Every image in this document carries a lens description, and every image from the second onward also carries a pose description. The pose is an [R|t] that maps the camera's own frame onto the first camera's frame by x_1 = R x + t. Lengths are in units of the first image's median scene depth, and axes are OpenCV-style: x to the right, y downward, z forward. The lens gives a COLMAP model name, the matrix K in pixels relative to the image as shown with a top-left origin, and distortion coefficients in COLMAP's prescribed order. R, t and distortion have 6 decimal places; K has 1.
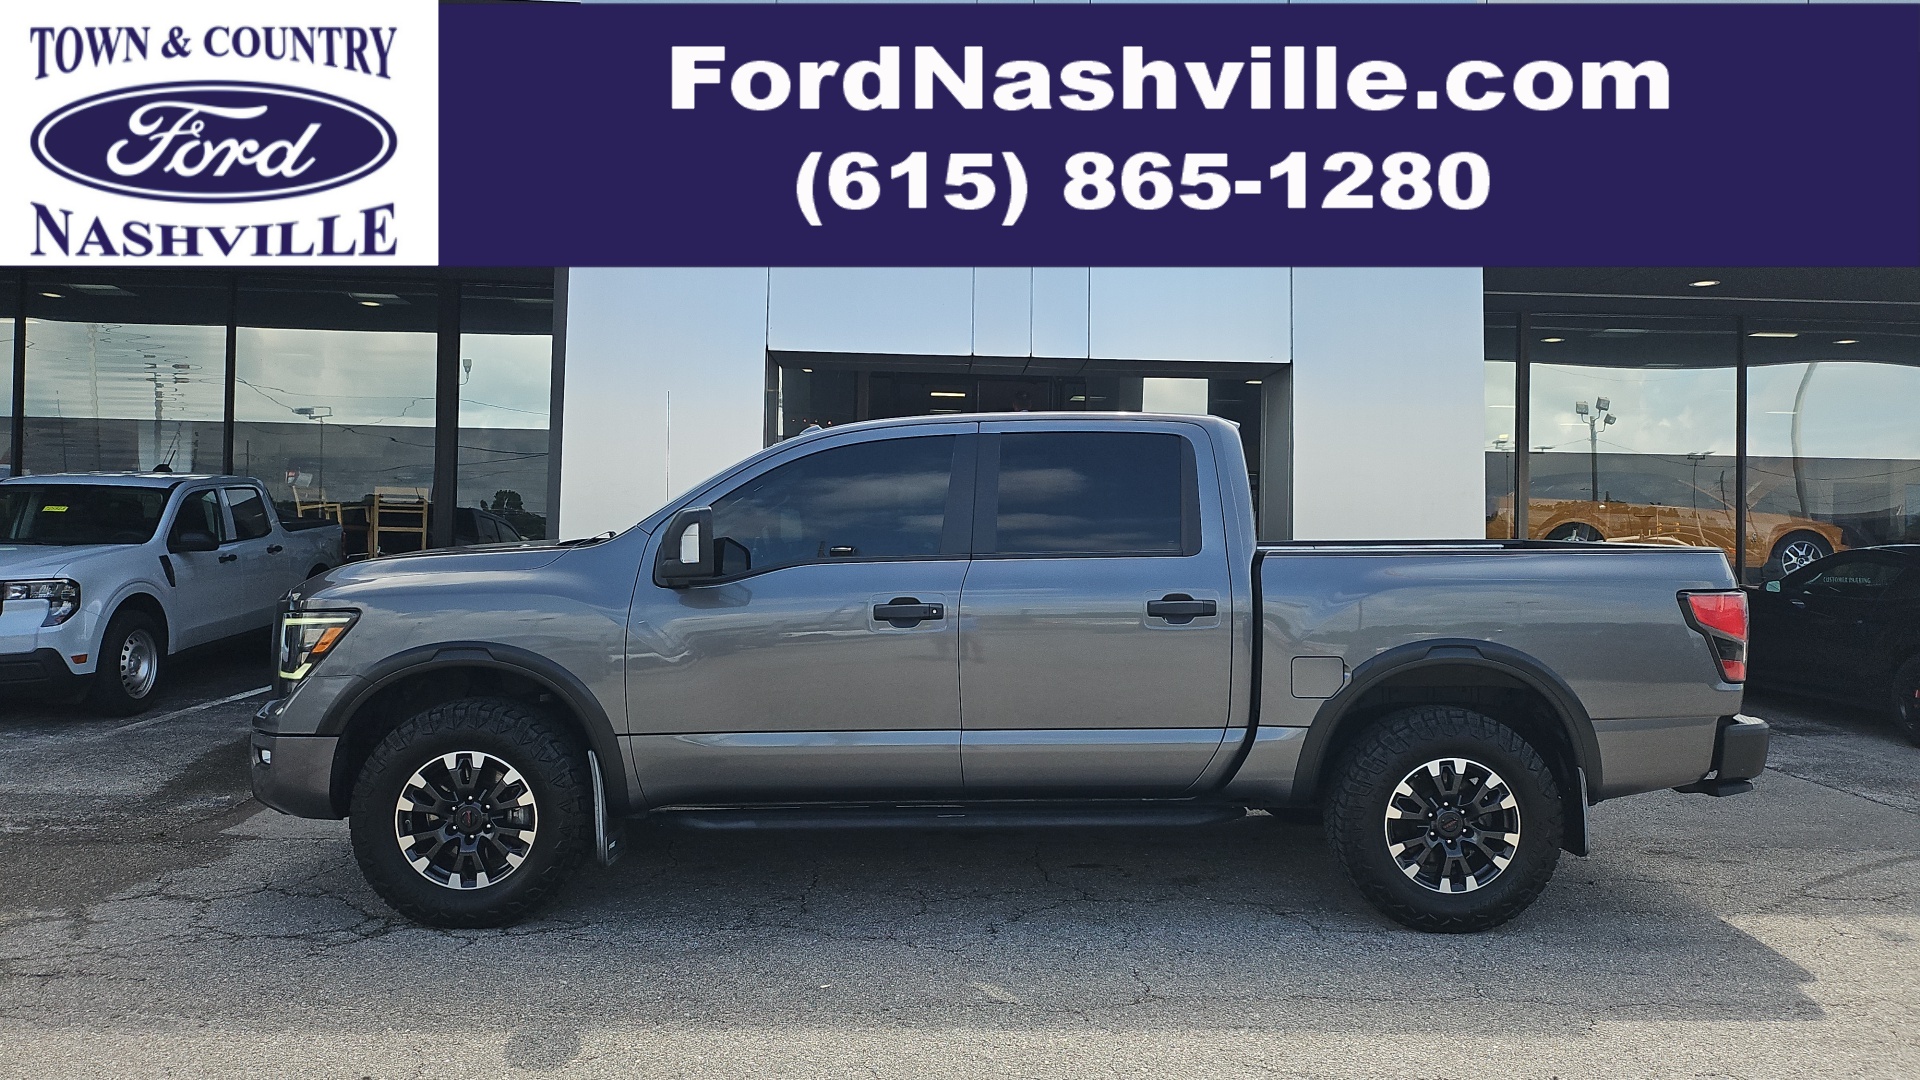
lens RADIAL K [[1377.6, 0, 960.0], [0, 1377.6, 540.0], [0, 0, 1]] dist [0.036865, -0.059605]
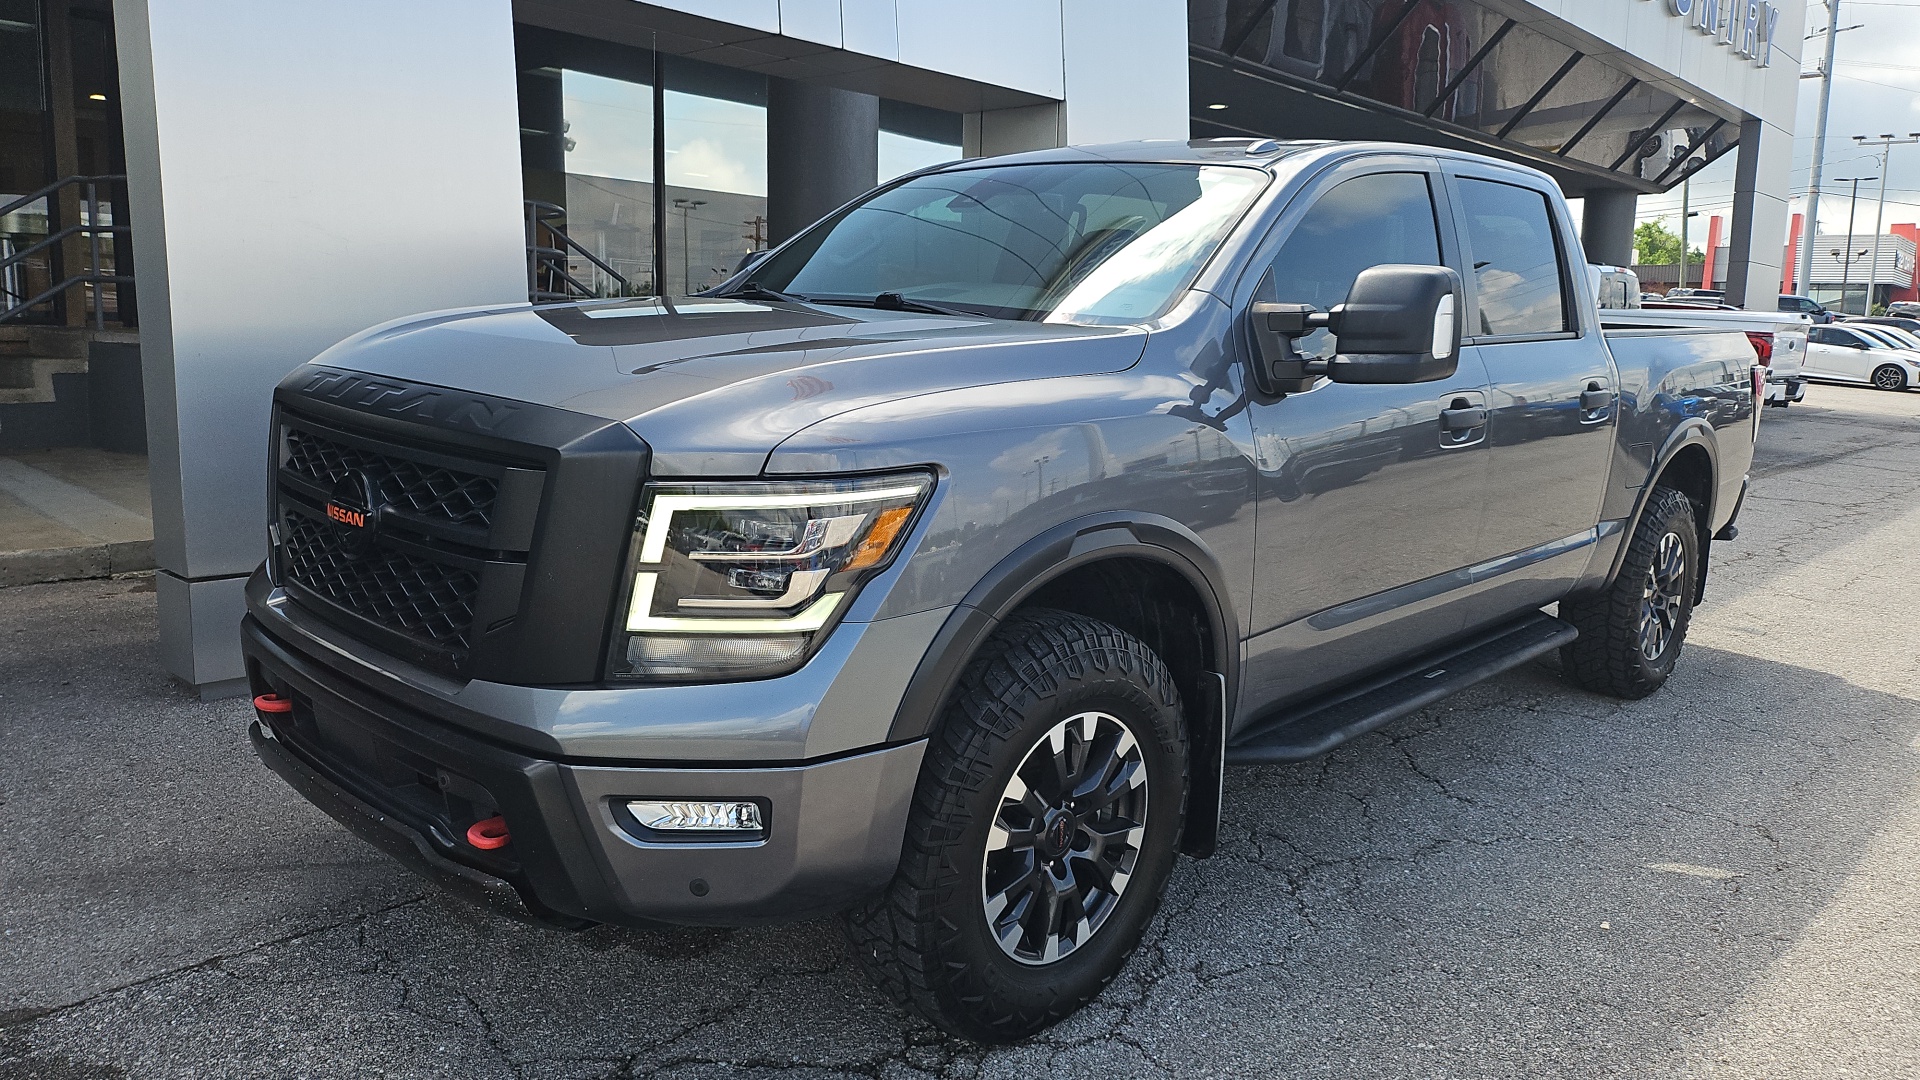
lens RADIAL K [[1377.6, 0, 960.0], [0, 1377.6, 540.0], [0, 0, 1]] dist [0.036865, -0.059605]
pose [[0.702016, -0.106973, 0.704081, -0.744404], [-0.022116, 0.984903, 0.171690, -0.004421], [-0.711818, -0.136101, 0.689052, 0.663356]]
